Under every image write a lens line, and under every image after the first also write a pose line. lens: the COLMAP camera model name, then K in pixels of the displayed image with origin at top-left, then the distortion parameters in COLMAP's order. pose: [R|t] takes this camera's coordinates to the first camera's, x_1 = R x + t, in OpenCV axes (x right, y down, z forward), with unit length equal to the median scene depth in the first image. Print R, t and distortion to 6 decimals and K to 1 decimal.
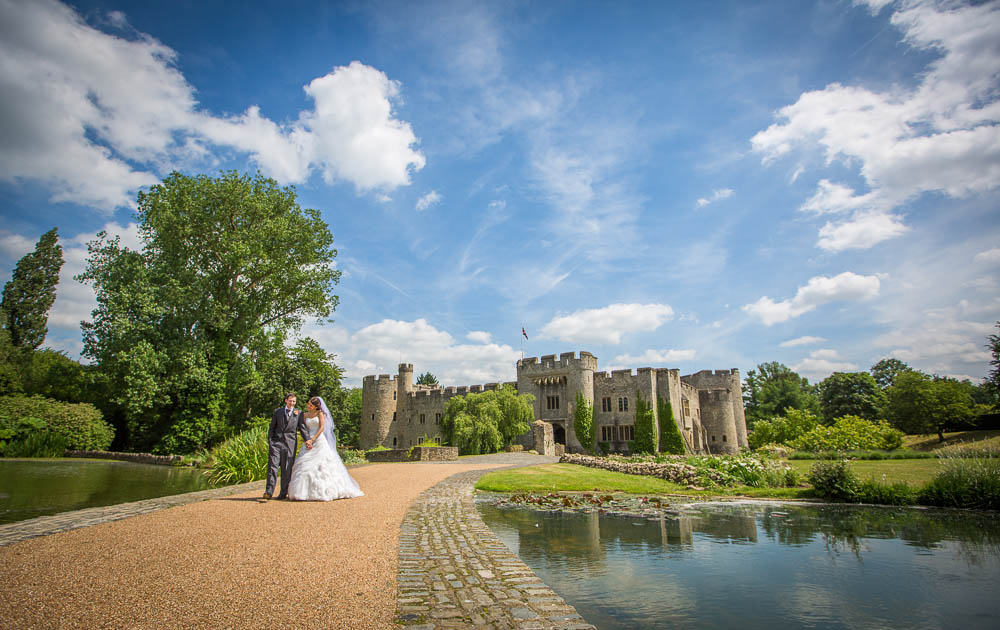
lens RADIAL K [[551.9, 0, 507.0], [0, 551.9, 324.3], [0, 0, 1]] dist [-0.028466, 0.003546]
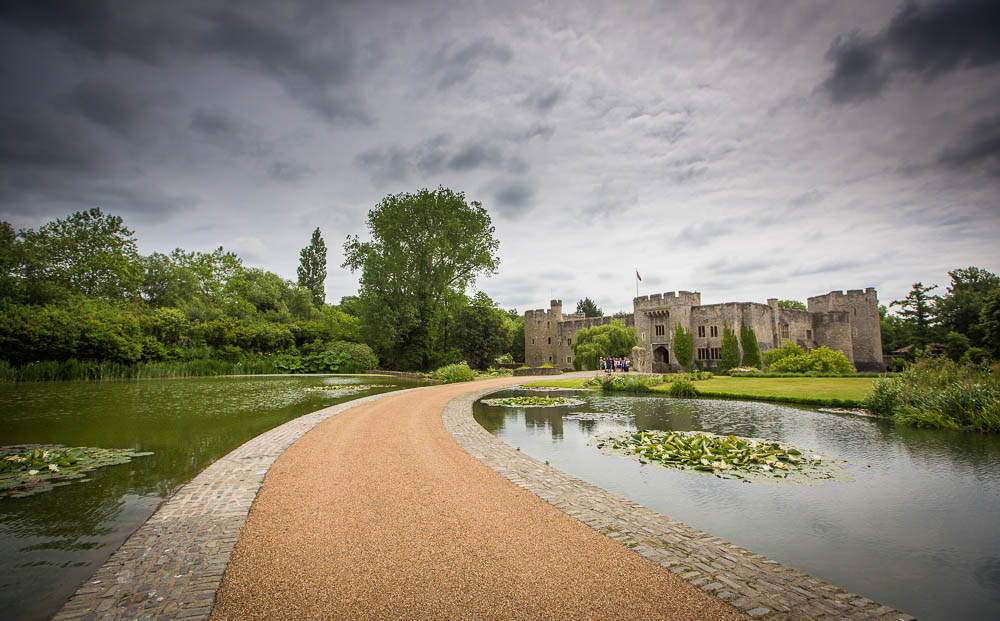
lens RADIAL K [[476.9, 0, 500.8], [0, 476.9, 311.8], [0, 0, 1]] dist [0.024086, 0.001873]
pose [[0.948138, -0.040187, -0.315309, 0.086078], [0.076499, 0.991668, 0.103642, -0.048921], [0.308517, -0.122388, 0.943313, -0.182239]]
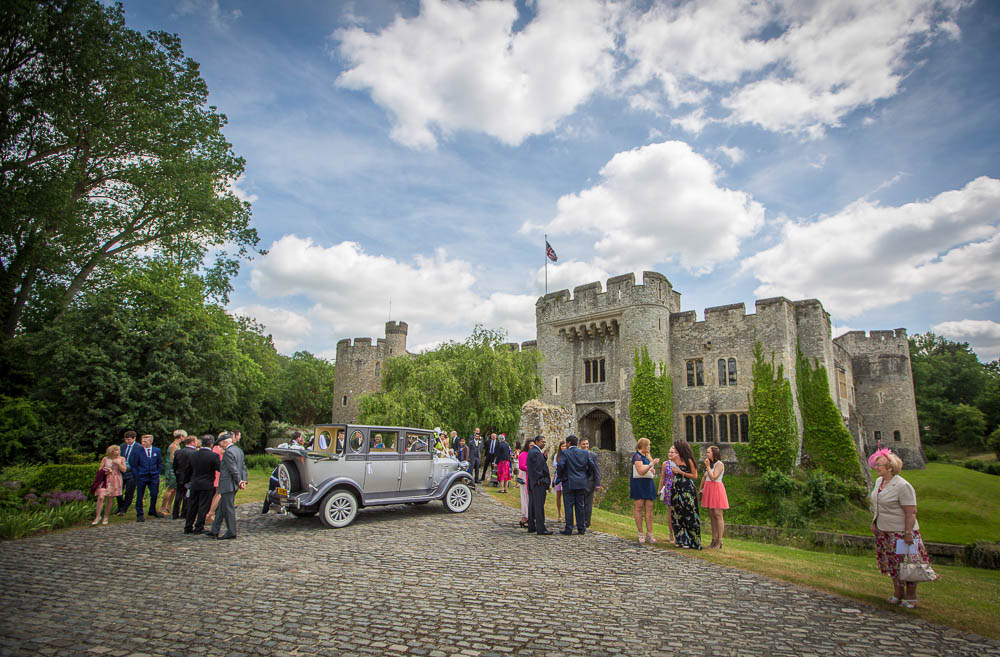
lens RADIAL K [[698.1, 0, 517.8], [0, 698.1, 348.5], [0, 0, 1]] dist [-0.044002, 0.001099]
pose [[0.996340, -0.004656, -0.085352, 0.067240], [0.012103, 0.996141, 0.086934, 0.060445], [0.084617, -0.087648, 0.992551, 0.319833]]
